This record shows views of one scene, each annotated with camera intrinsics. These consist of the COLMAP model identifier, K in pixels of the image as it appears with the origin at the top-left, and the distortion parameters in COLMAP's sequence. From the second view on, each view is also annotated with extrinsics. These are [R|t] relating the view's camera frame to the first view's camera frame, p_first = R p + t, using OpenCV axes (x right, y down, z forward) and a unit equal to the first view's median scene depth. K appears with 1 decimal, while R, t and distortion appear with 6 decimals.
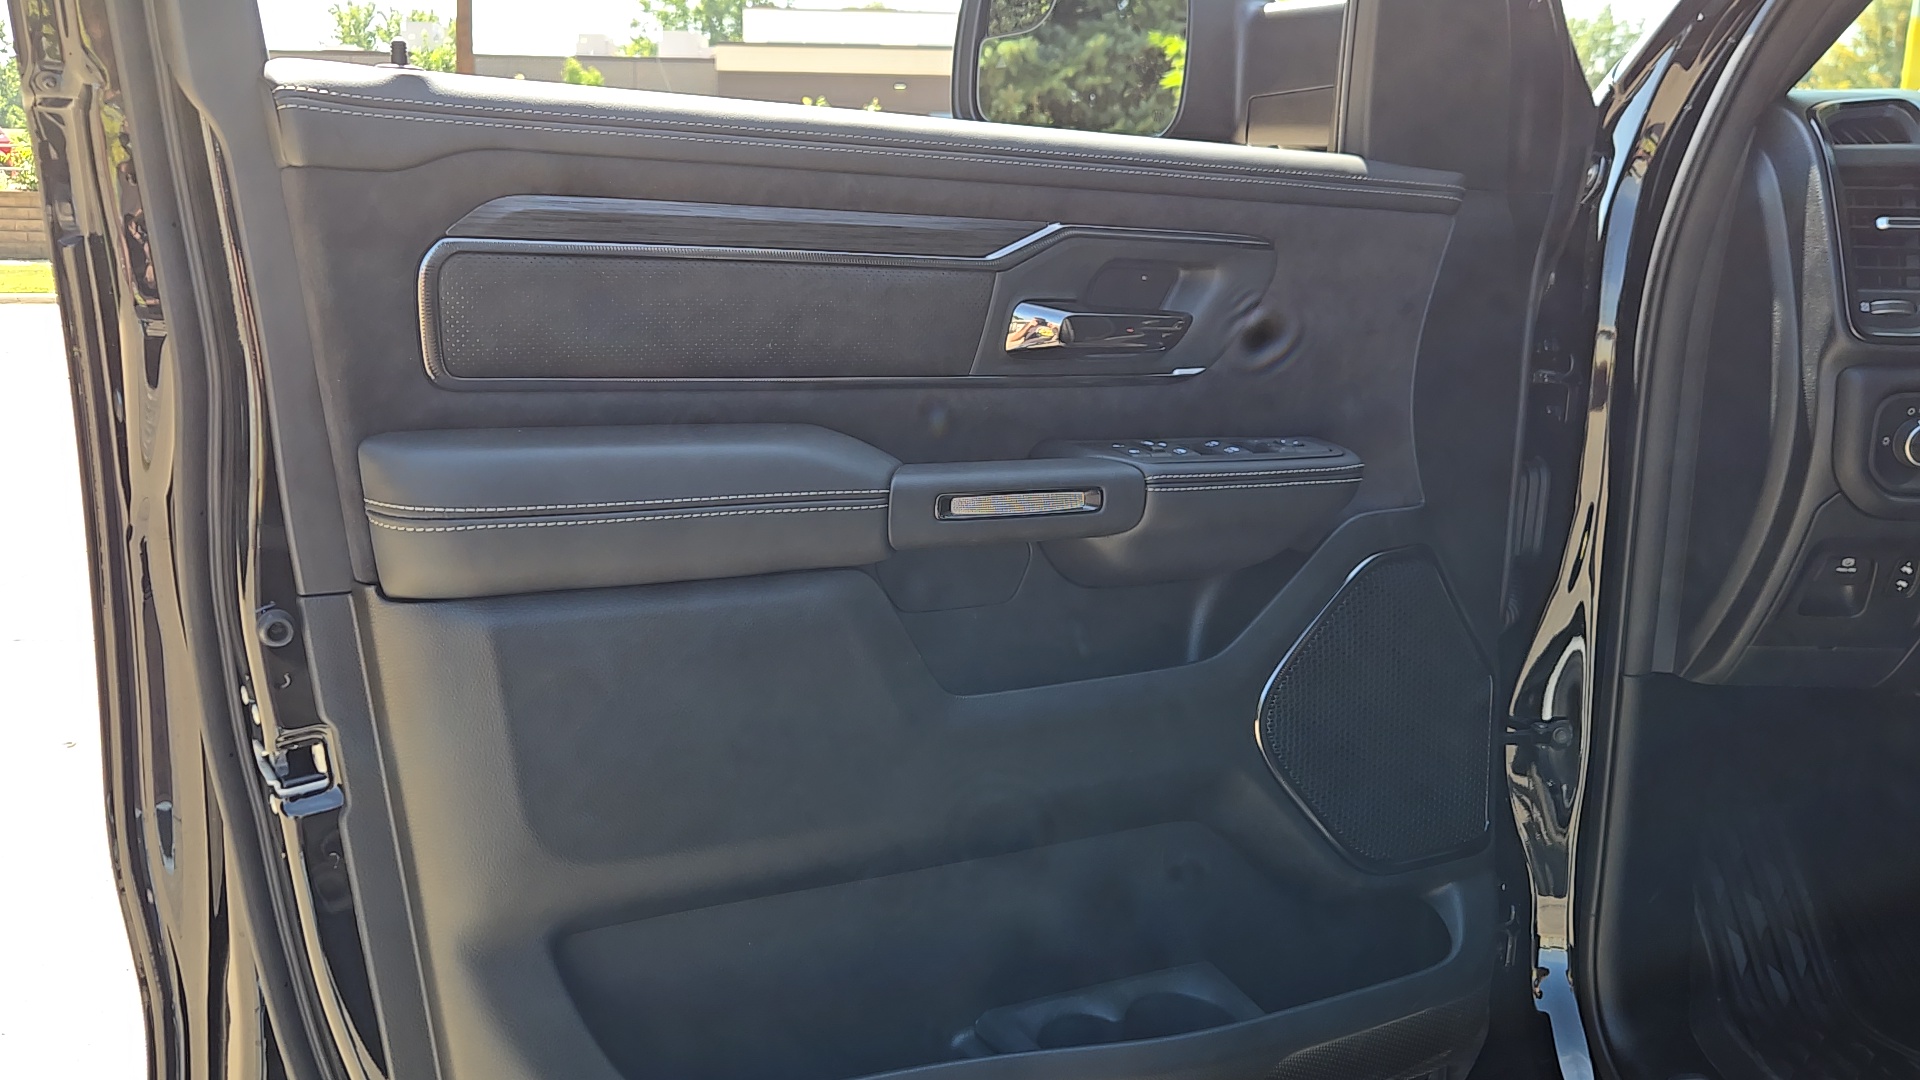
lens RADIAL K [[1607.4, 0, 951.6], [0, 1607.4, 531.4], [0, 0, 1]] dist [0.004238, -0.004340]
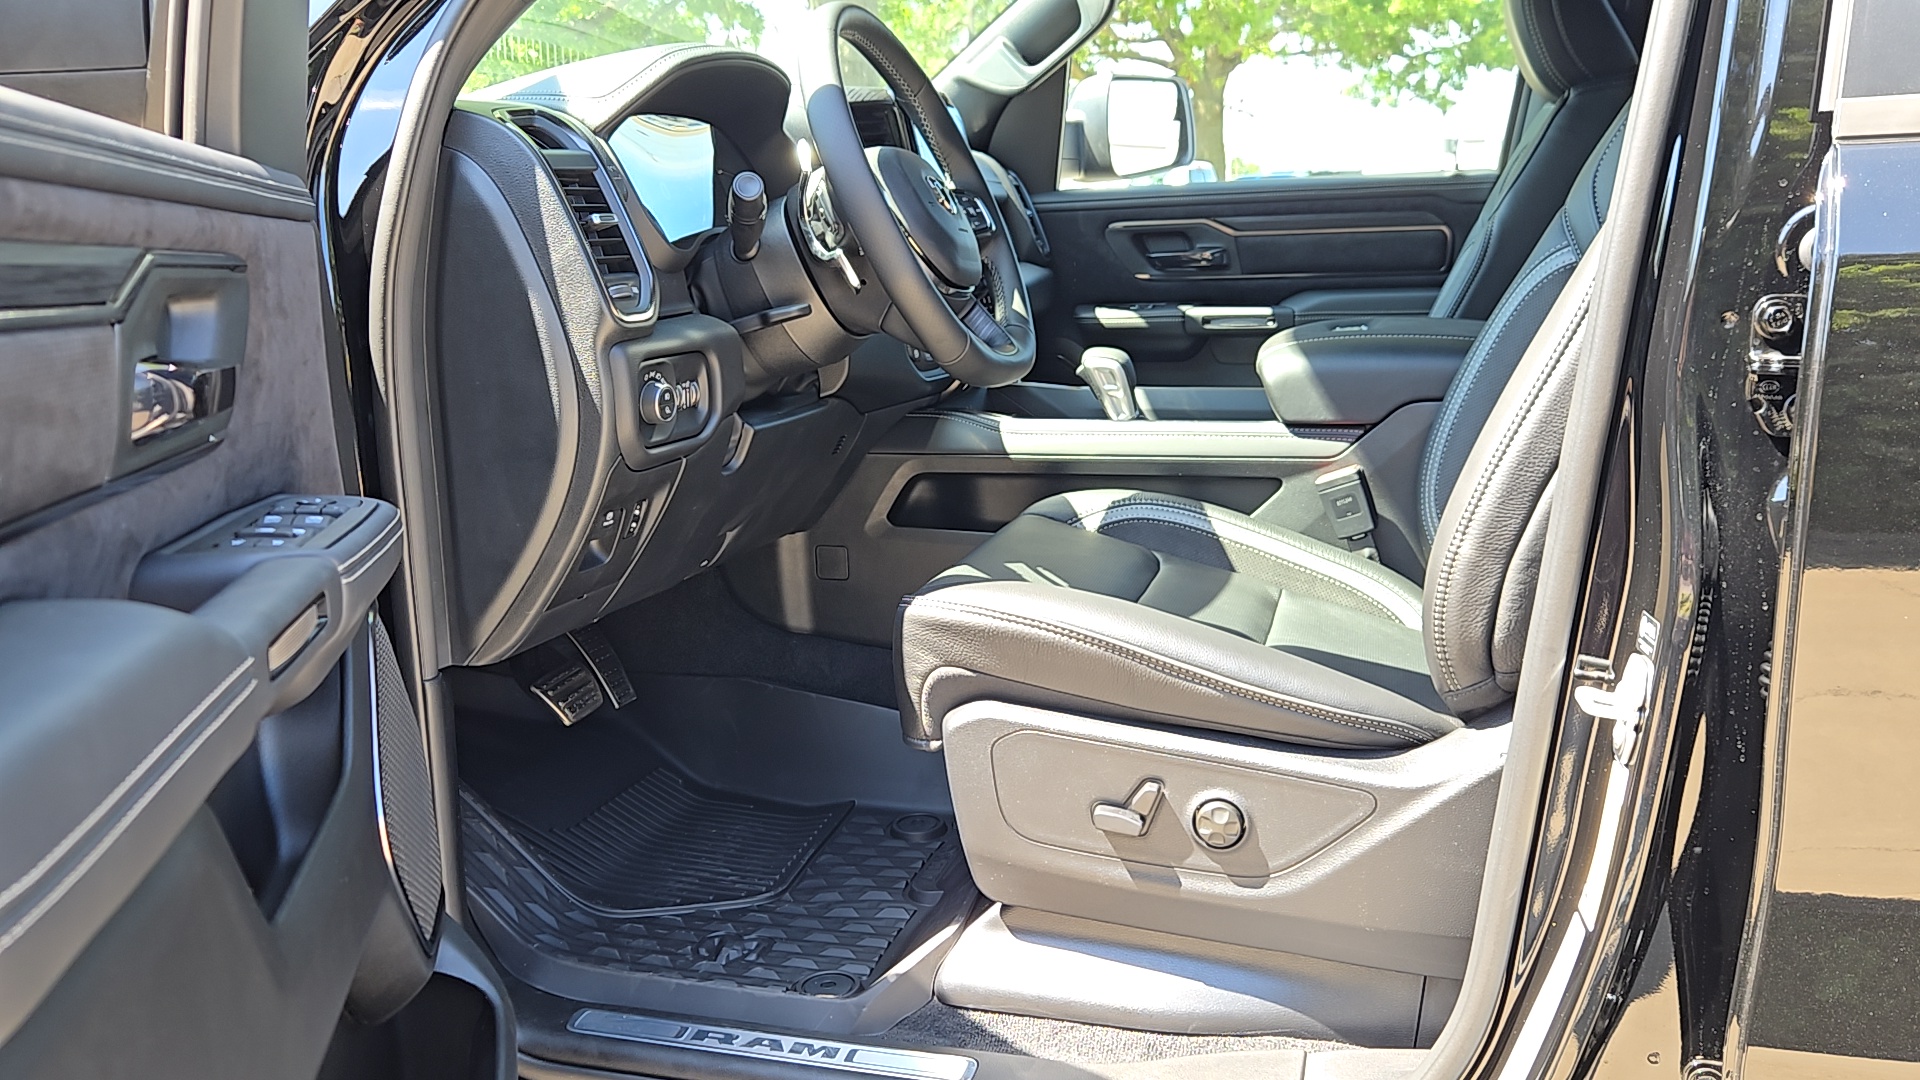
lens RADIAL K [[1607.4, 0, 951.6], [0, 1607.4, 531.4], [0, 0, 1]] dist [0.004238, -0.004340]
pose [[0.301154, -0.205949, 0.931070, -0.445809], [0.204085, 0.967695, 0.148039, -0.092086], [-0.931480, 0.145435, 0.333456, 0.405868]]
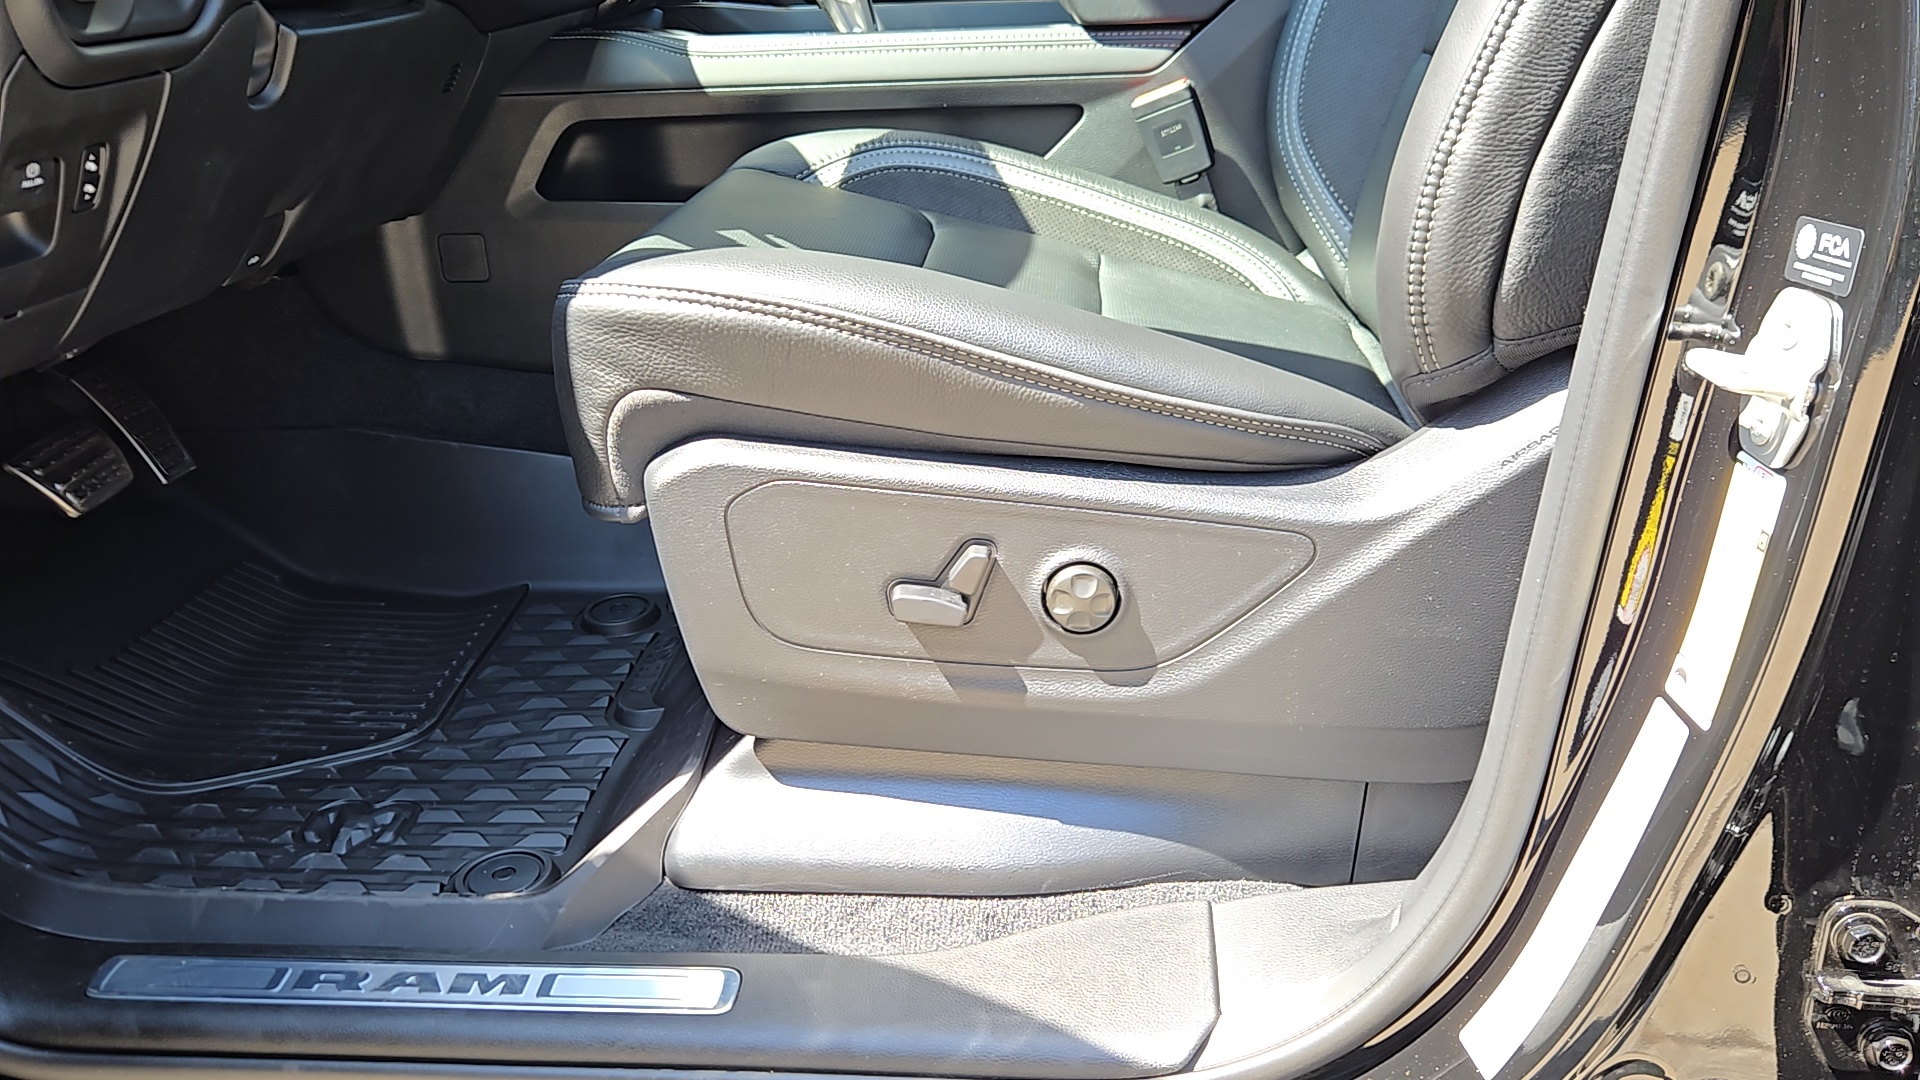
lens RADIAL K [[1607.4, 0, 951.6], [0, 1607.4, 531.4], [0, 0, 1]] dist [0.004238, -0.004340]
pose [[0.104184, -0.381362, 0.918536, -0.072464], [0.220754, 0.909392, 0.352526, 0.004352], [-0.969749, 0.166042, 0.178931, 0.552291]]
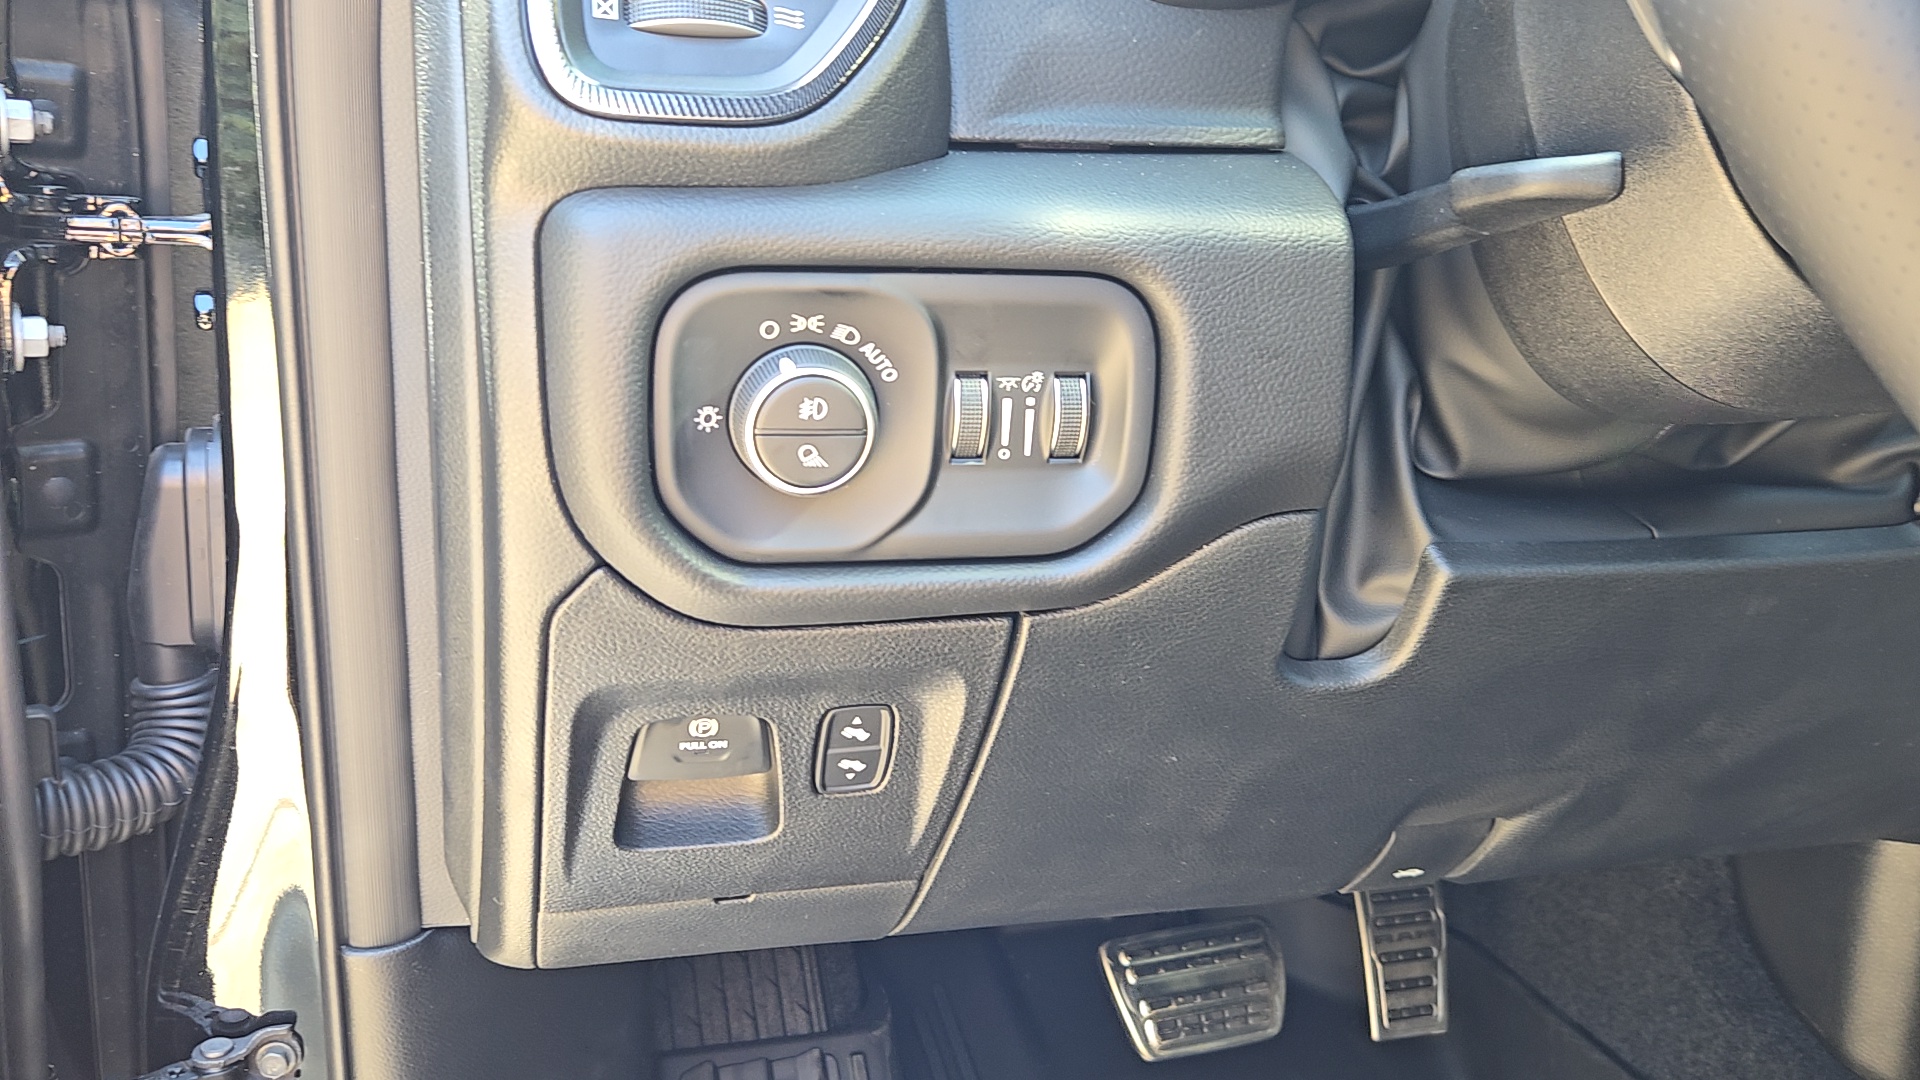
lens RADIAL K [[1607.4, 0, 951.6], [0, 1607.4, 531.4], [0, 0, 1]] dist [0.004238, -0.004340]
pose [[0.958456, -0.059237, 0.279021, 0.525028], [0.032114, 0.994388, 0.100800, -0.063745], [-0.283426, -0.087652, 0.954980, 0.647622]]
